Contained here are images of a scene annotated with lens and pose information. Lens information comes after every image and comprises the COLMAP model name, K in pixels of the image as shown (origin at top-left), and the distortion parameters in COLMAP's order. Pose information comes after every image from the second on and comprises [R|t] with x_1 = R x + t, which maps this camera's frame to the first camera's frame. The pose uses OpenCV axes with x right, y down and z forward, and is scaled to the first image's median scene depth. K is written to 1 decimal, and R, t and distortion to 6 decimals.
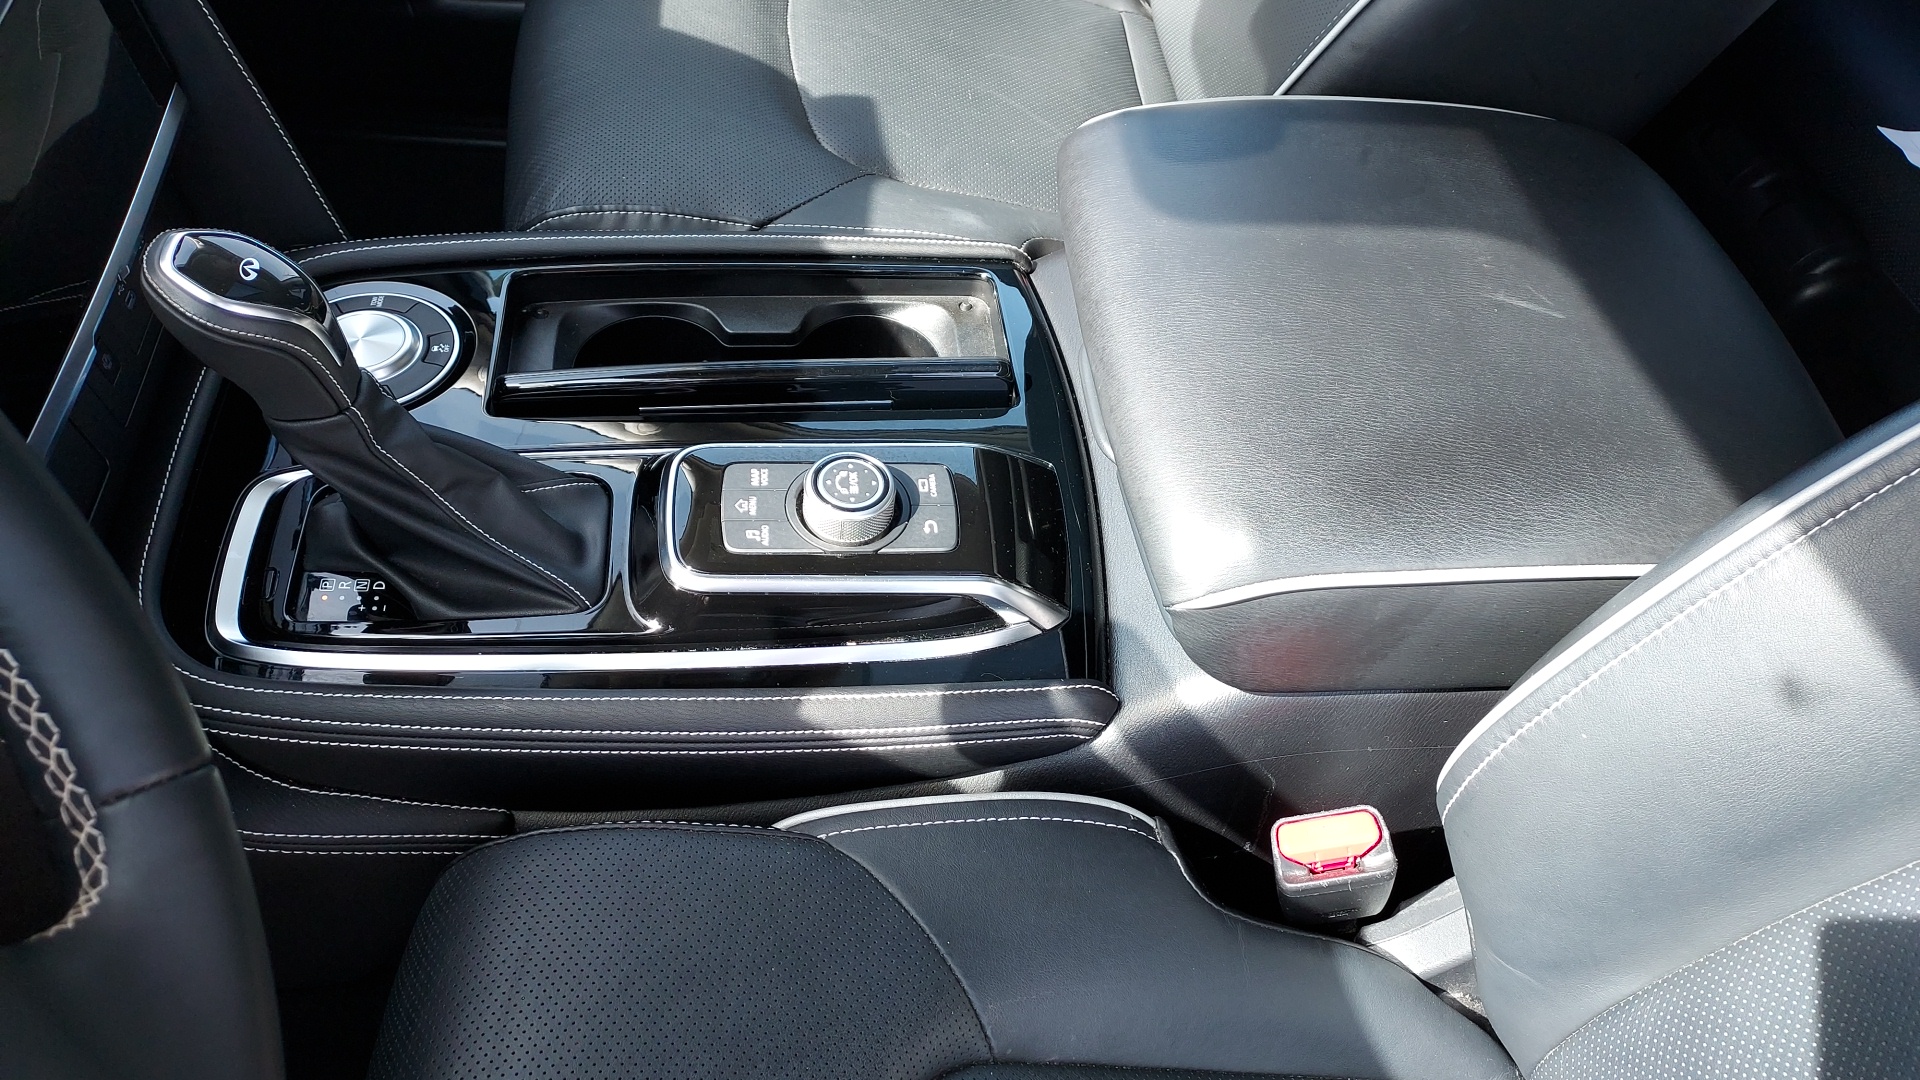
lens RADIAL K [[1342.0, 0, 960.0], [0, 1342.0, 540.0], [0, 0, 1]] dist [0.041668, -0.004465]
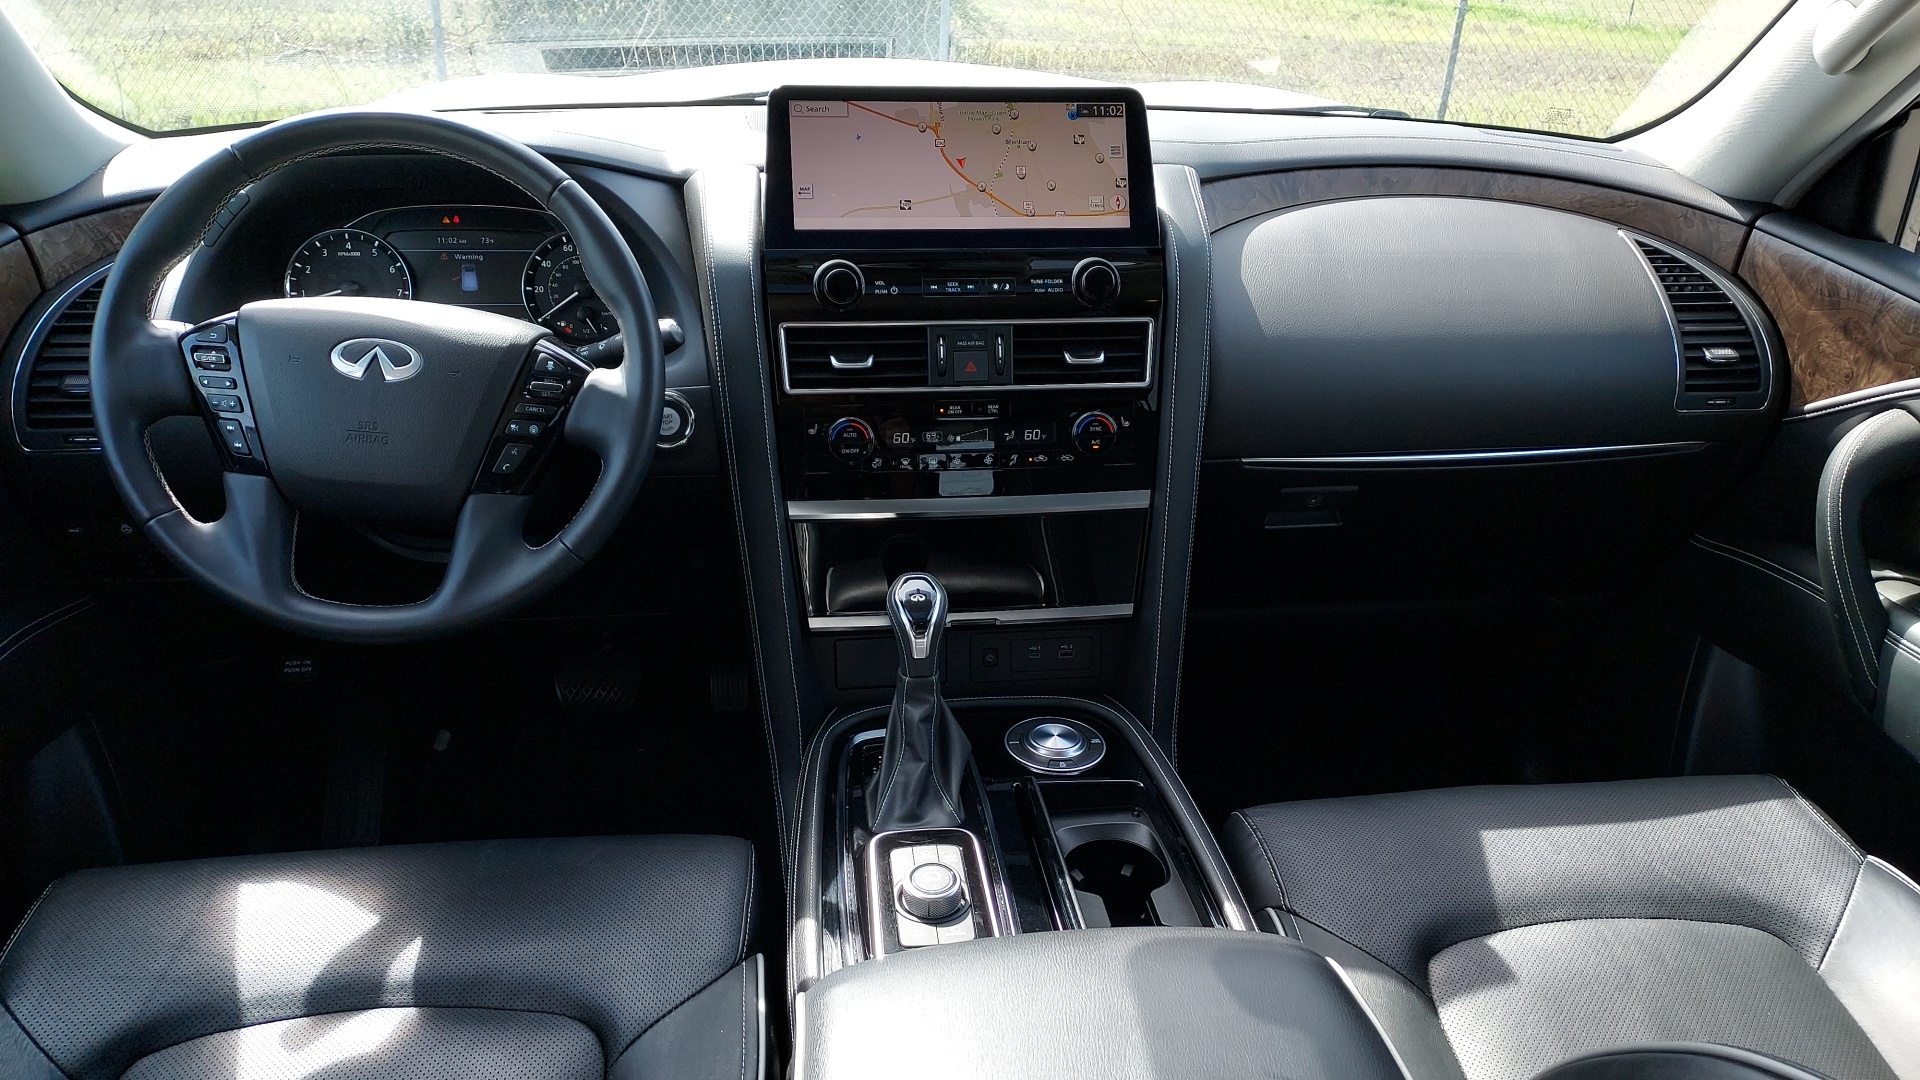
lens RADIAL K [[1361.8, 0, 960.0], [0, 1361.8, 540.0], [0, 0, 1]] dist [0.100761, -0.139555]
pose [[0.005164, 0.315007, -0.949075, 1.072353], [-0.785751, 0.588318, 0.190993, -0.492463], [0.618522, 0.744750, 0.250555, 0.250337]]
